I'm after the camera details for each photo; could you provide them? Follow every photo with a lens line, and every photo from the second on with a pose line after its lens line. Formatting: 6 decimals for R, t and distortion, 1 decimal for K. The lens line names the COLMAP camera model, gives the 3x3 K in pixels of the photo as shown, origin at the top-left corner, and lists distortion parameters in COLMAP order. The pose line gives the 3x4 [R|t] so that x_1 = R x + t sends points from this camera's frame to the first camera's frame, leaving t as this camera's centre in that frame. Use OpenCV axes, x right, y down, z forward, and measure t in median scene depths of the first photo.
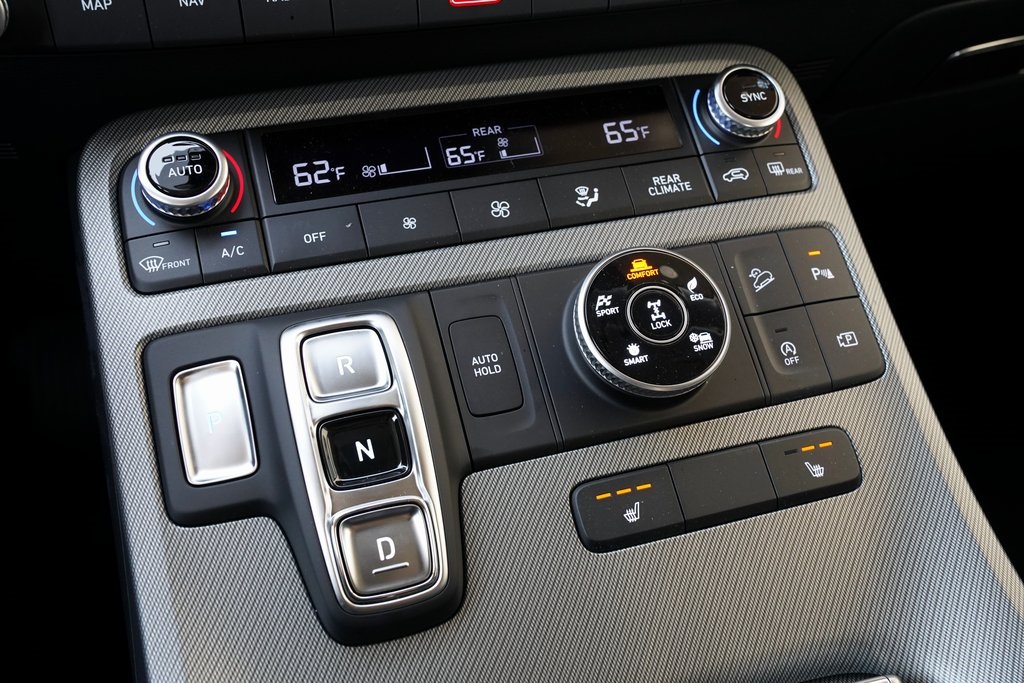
lens RADIAL K [[1021.1, 0, 512.9], [0, 1021.1, 339.3], [0, 0, 1]] dist [-0.008979, 0.000000]
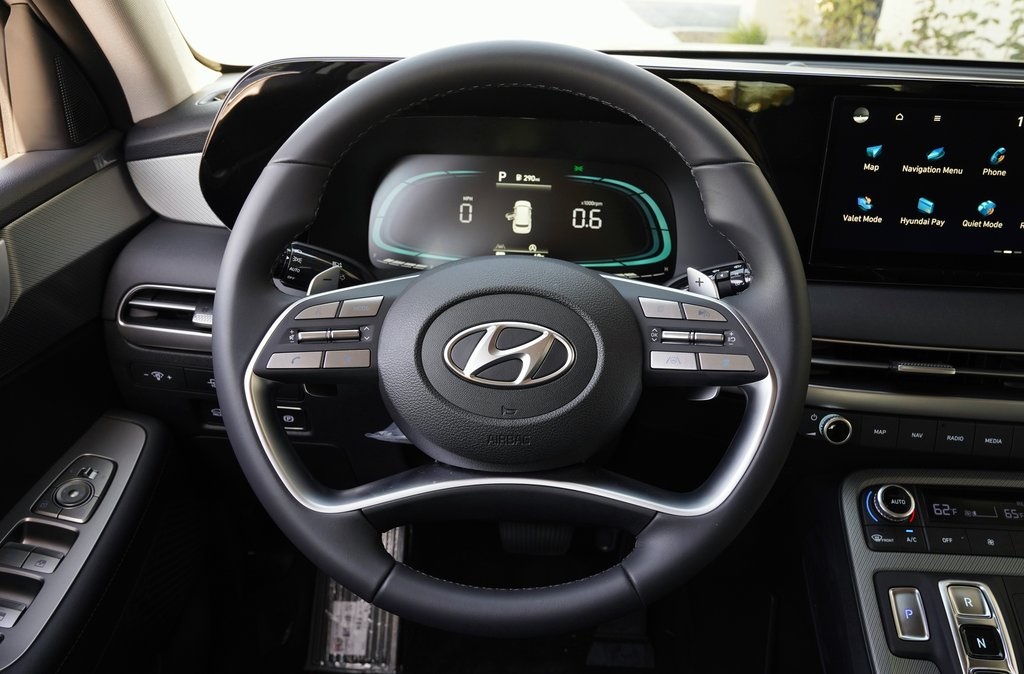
lens RADIAL K [[844.0, 0, 517.8], [0, 844.0, 329.4], [0, 0, 1]] dist [-0.063822, 0.078251]
pose [[0.939706, 0.141071, -0.311531, -0.587370], [-0.217726, 0.949271, -0.226893, 0.083768], [0.263719, 0.281041, 0.922750, -1.100913]]
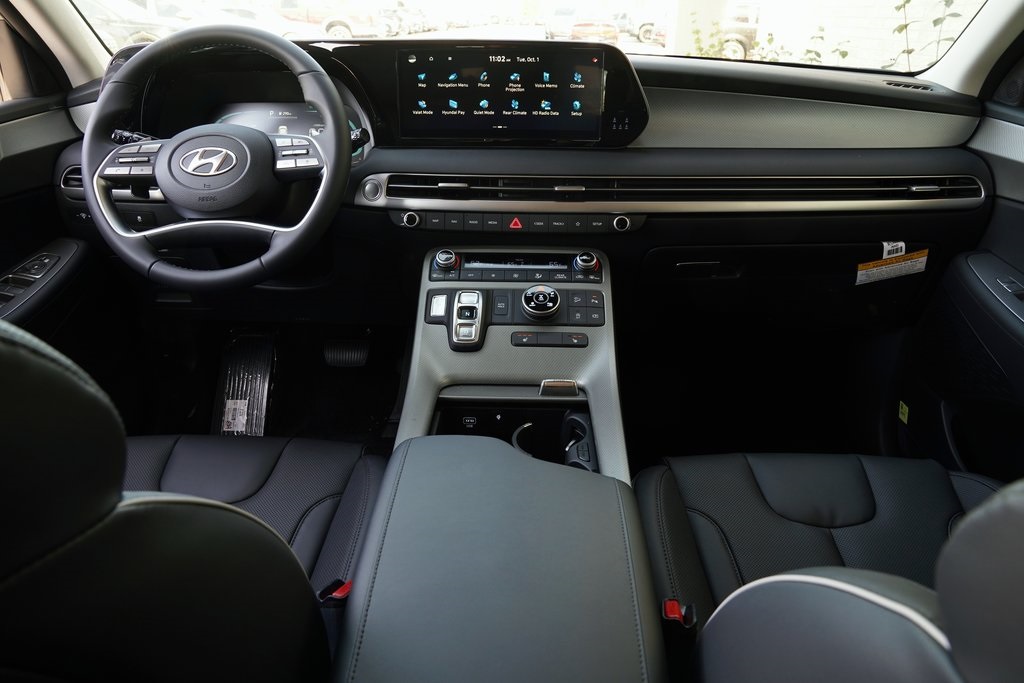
lens RADIAL K [[706.2, 0, 513.4], [0, 706.2, 335.4], [0, 0, 1]] dist [-0.126240, 0.082027]
pose [[0.943405, 0.113123, -0.311755, 0.953147], [-0.193134, 0.951579, -0.239157, 0.837147], [0.269605, 0.285833, 0.919572, -1.656646]]
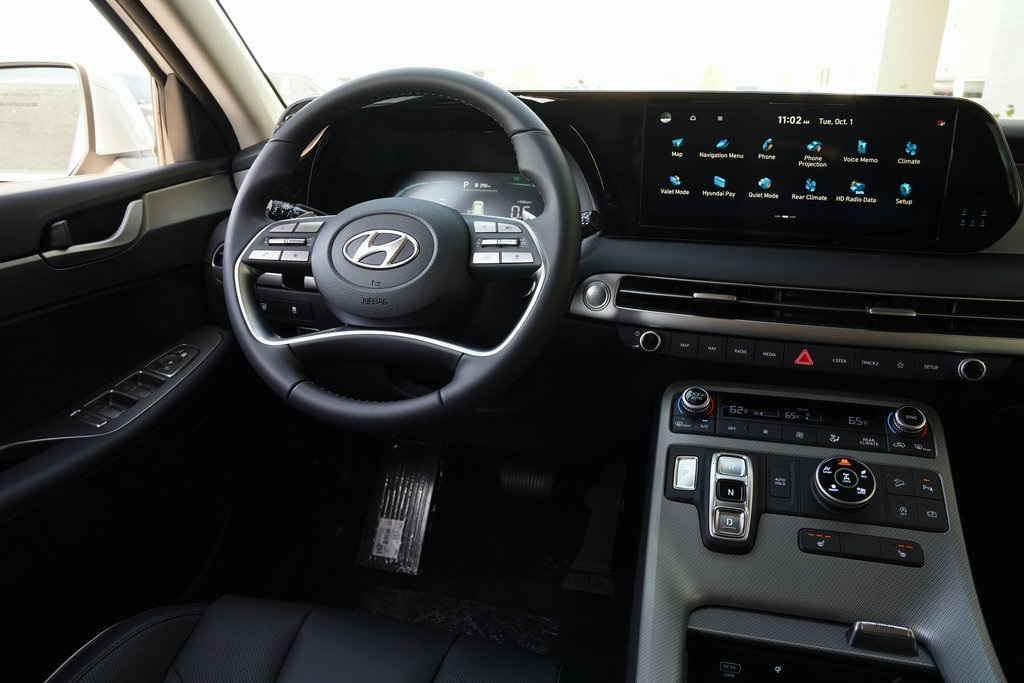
lens RADIAL K [[706.2, 0, 510.6], [0, 706.2, 334.9], [0, 0, 1]] dist [-0.126240, 0.082027]
pose [[0.836415, 0.139636, -0.530012, 0.308030], [-0.324216, 0.905727, -0.273026, 0.422710], [0.441922, 0.400202, 0.802835, -1.038858]]
